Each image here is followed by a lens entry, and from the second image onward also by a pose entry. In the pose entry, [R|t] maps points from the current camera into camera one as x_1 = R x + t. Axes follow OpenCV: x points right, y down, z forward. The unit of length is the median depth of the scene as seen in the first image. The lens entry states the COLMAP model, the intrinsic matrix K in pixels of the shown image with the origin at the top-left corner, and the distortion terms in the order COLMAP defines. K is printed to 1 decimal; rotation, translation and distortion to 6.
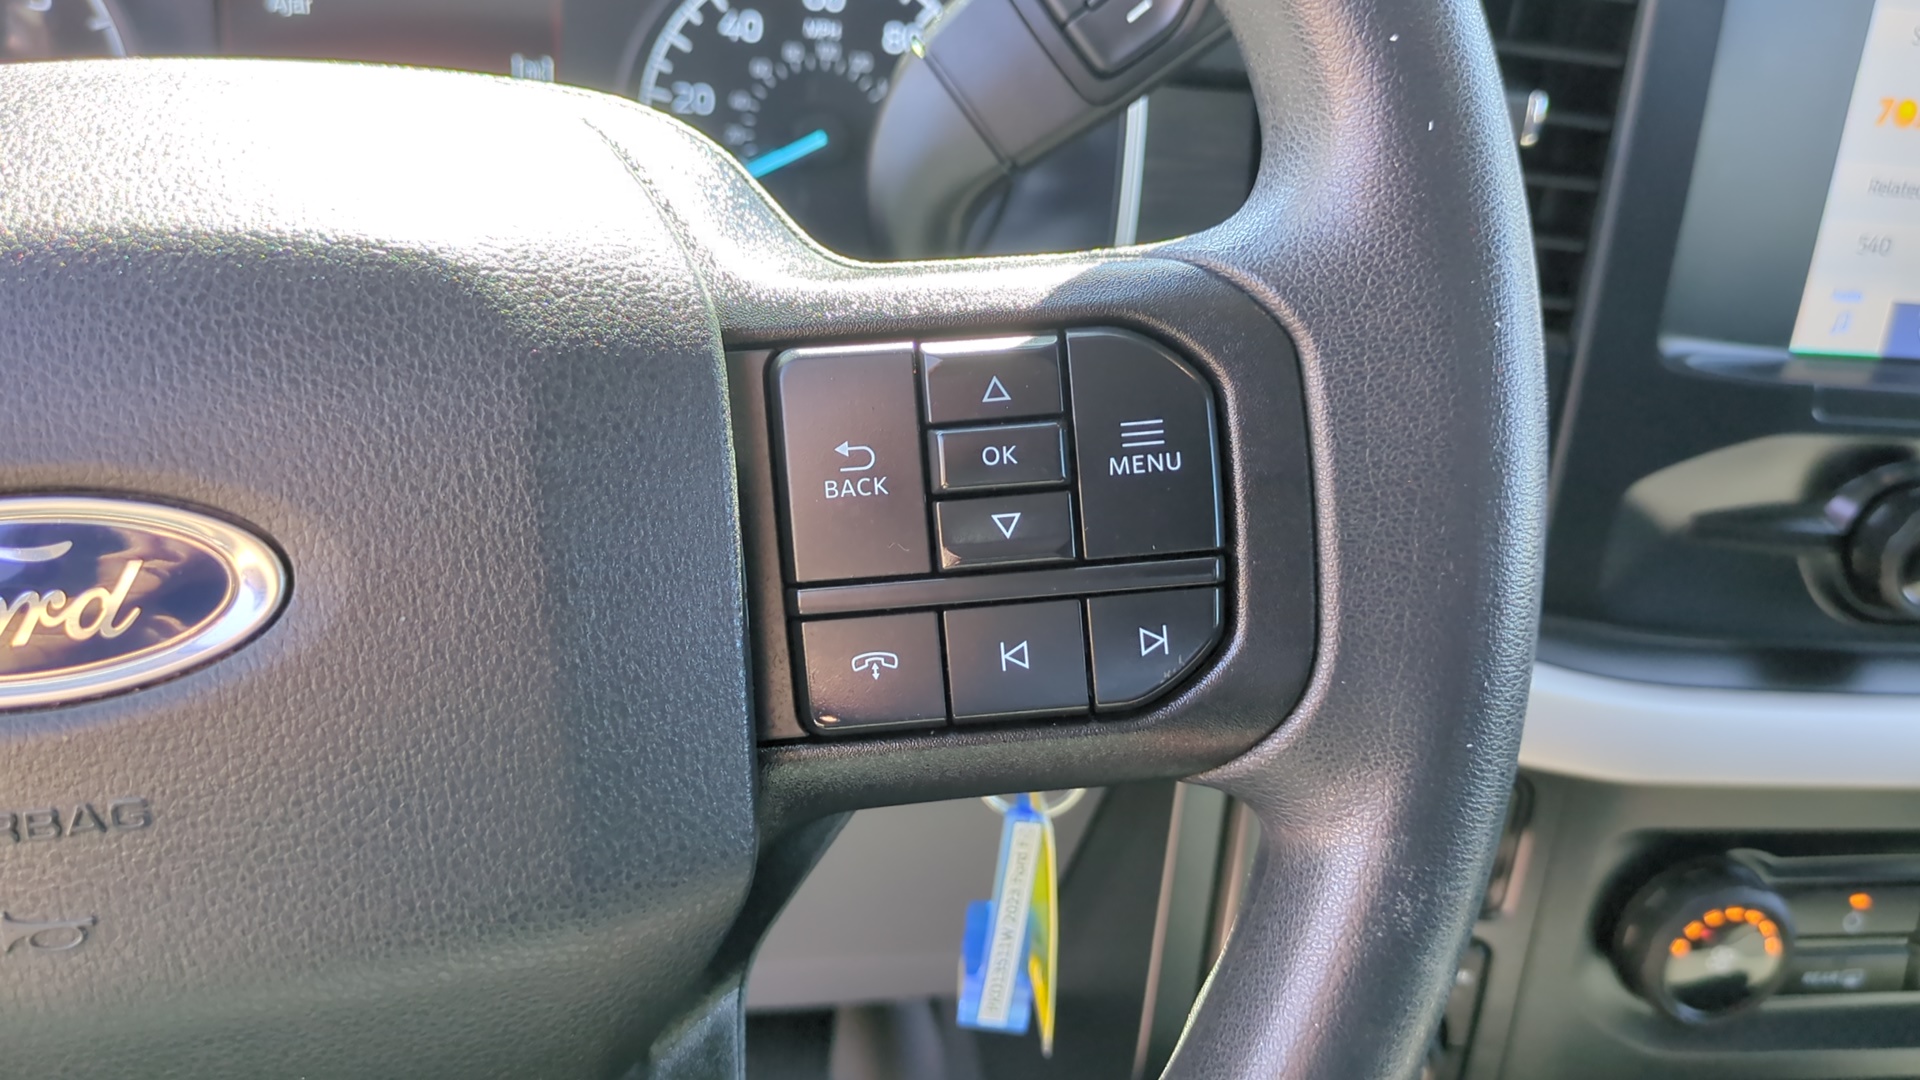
lens RADIAL K [[1661.9, 0, 979.7], [0, 1661.9, 555.9], [0, 0, 1]] dist [0.039892, -0.053240]
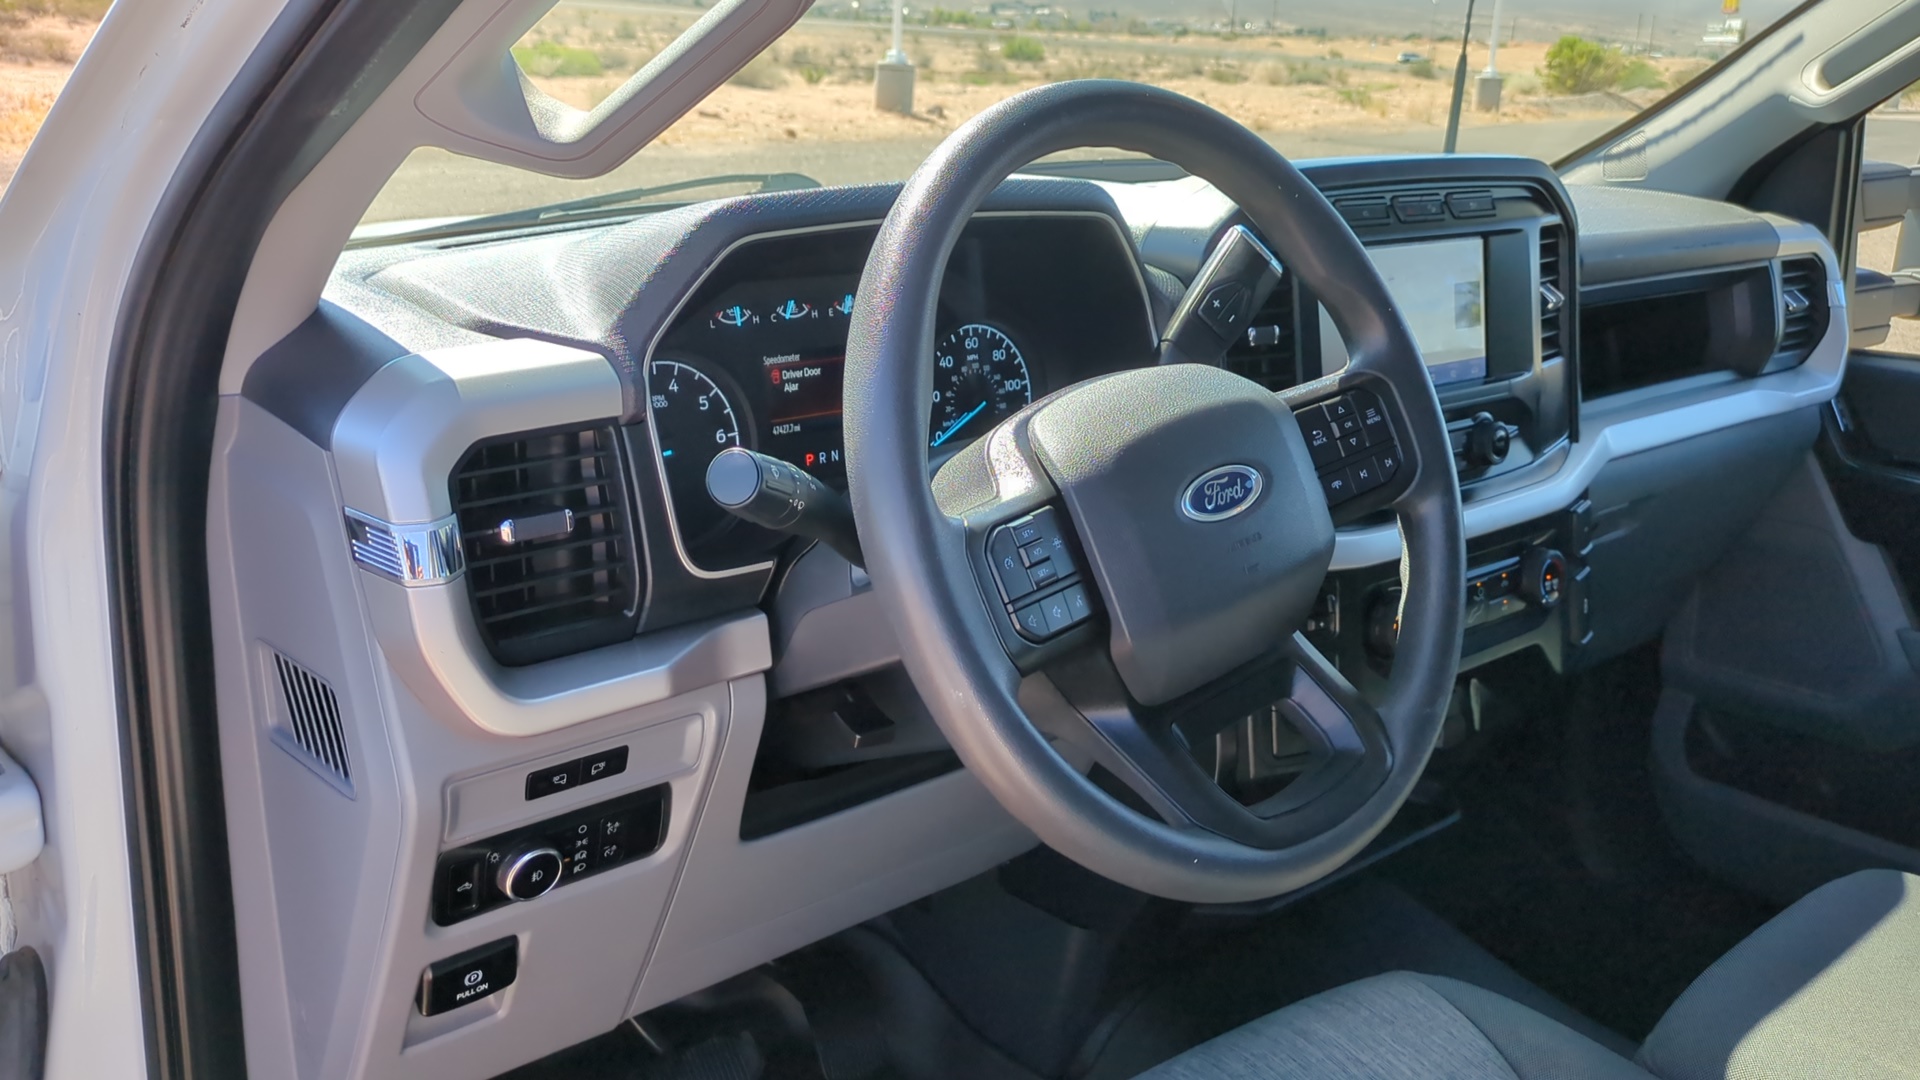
lens RADIAL K [[1660.6, 0, 983.0], [0, 1660.6, 545.8], [0, 0, 1]] dist [0.045386, -0.042801]
pose [[0.839272, -0.237939, 0.488884, -2.526582], [0.318549, 0.943861, -0.087480, 0.261011], [-0.440624, 0.229153, 0.867951, -1.840241]]
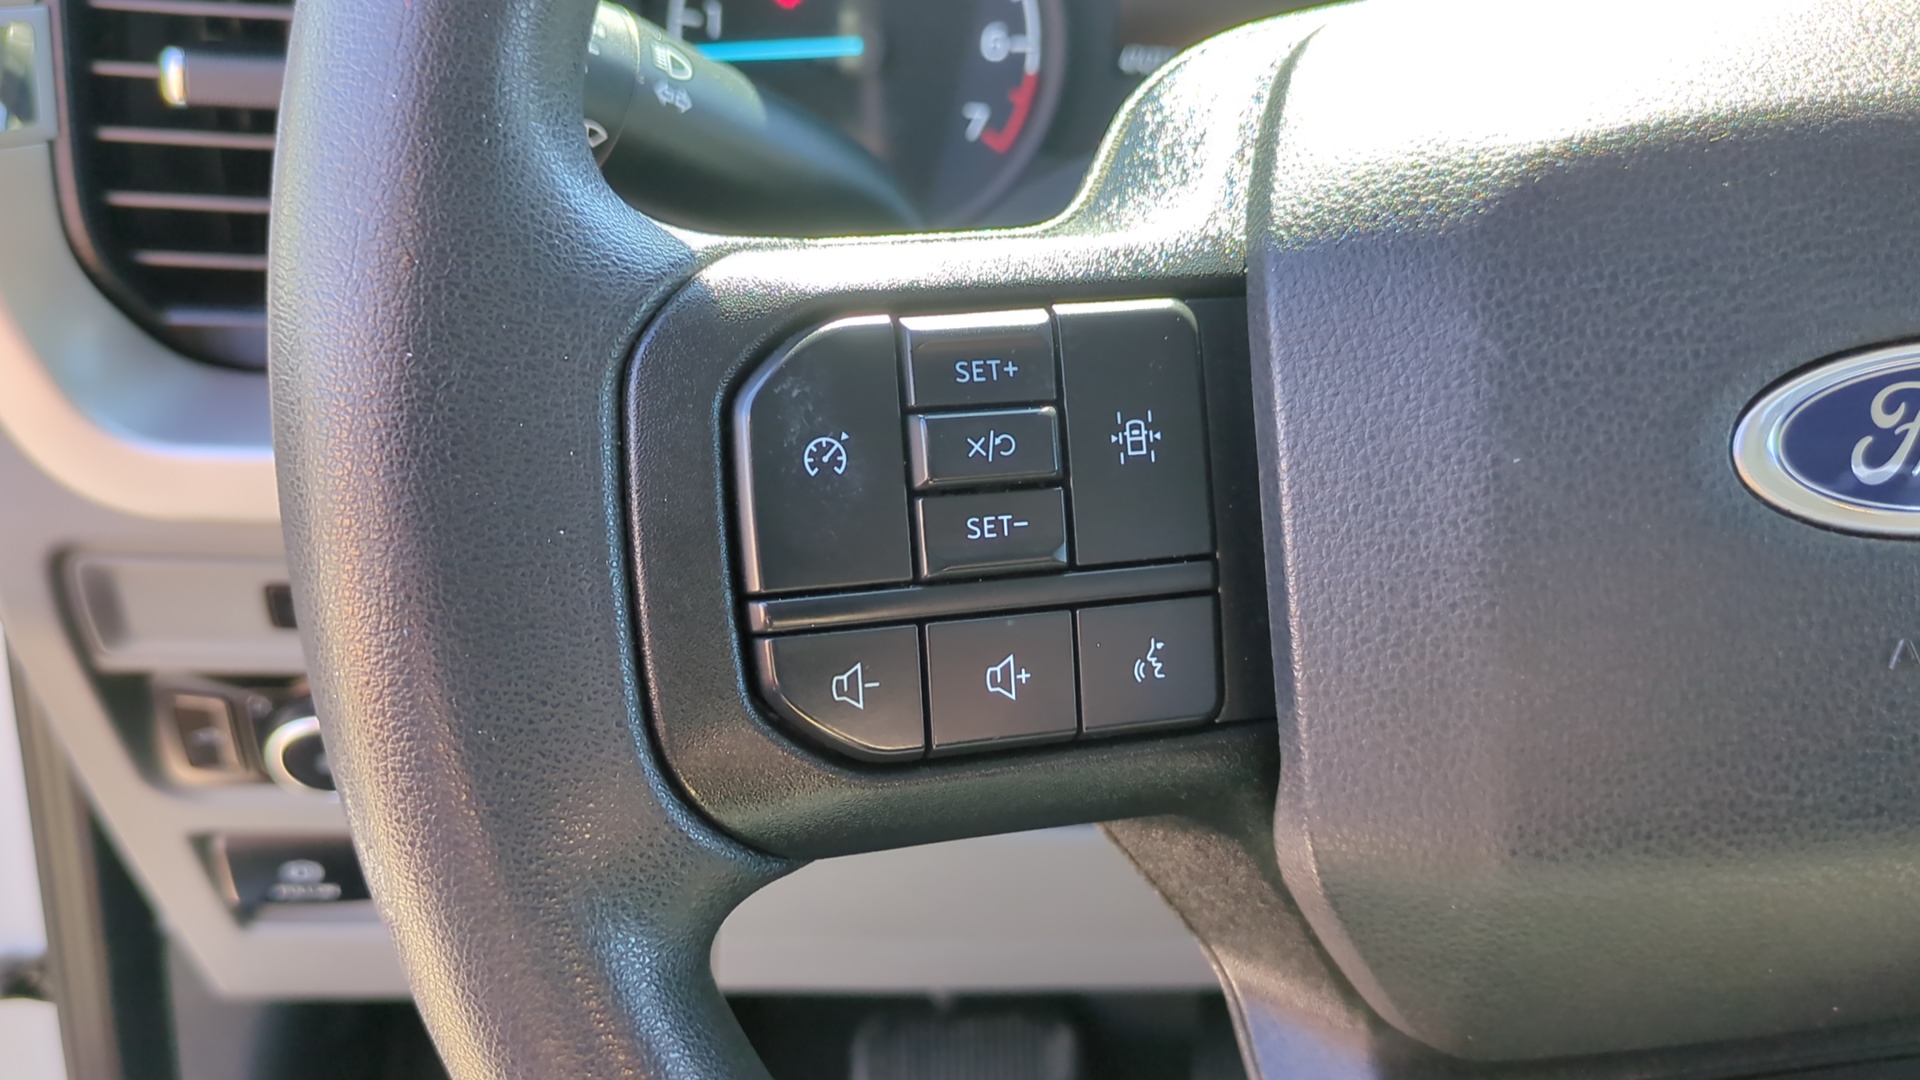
lens RADIAL K [[1669.7, 0, 960.0], [0, 1669.7, 540.0], [0, 0, 1]] dist [-0.008474, -0.006395]
pose [[0.997858, 0.012779, -0.064149, -0.928323], [-0.015012, 0.999293, -0.034457, 0.112933], [0.063664, 0.035346, 0.997345, -0.071244]]
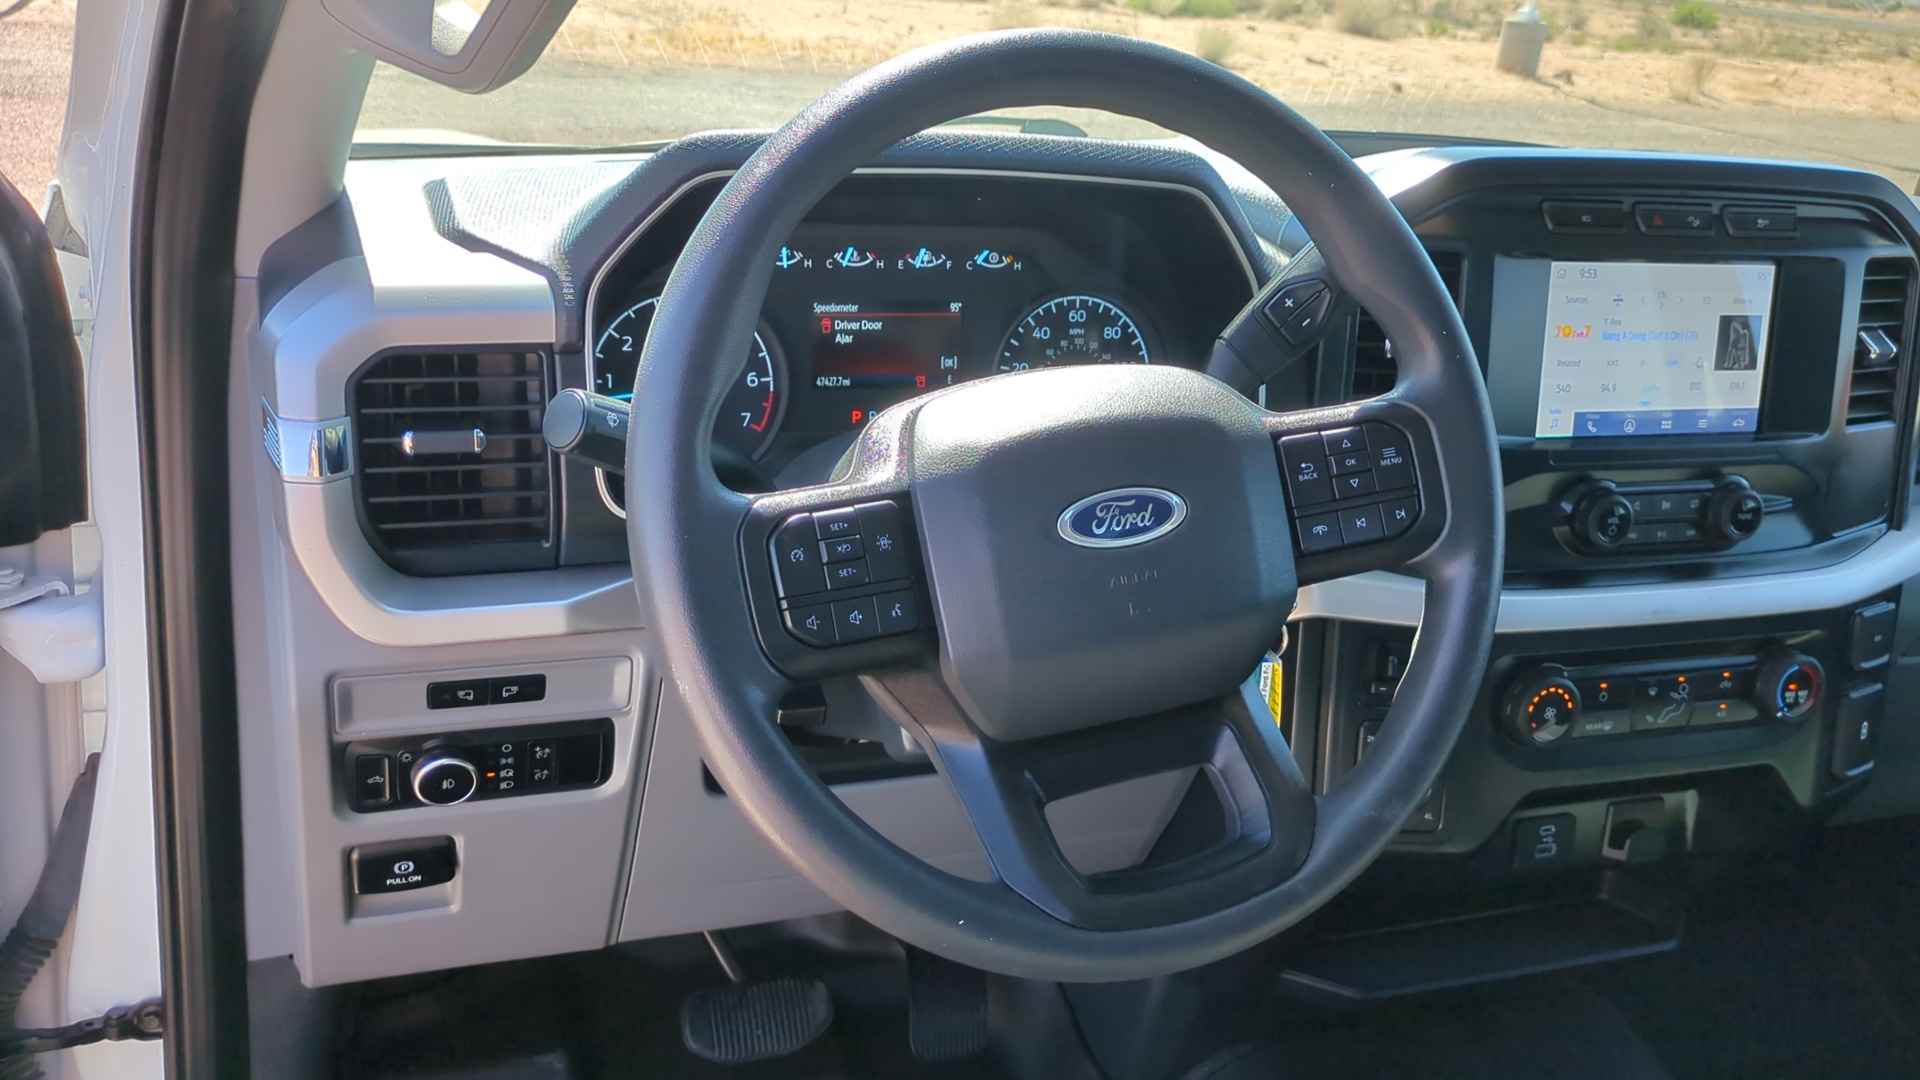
lens RADIAL K [[1661.9, 0, 979.7], [0, 1661.9, 555.9], [0, 0, 1]] dist [0.039892, -0.053240]
pose [[0.979037, -0.099213, 0.177886, -1.234238], [0.122971, 0.984132, -0.127915, 0.427126], [-0.162372, 0.147108, 0.975702, -1.953210]]
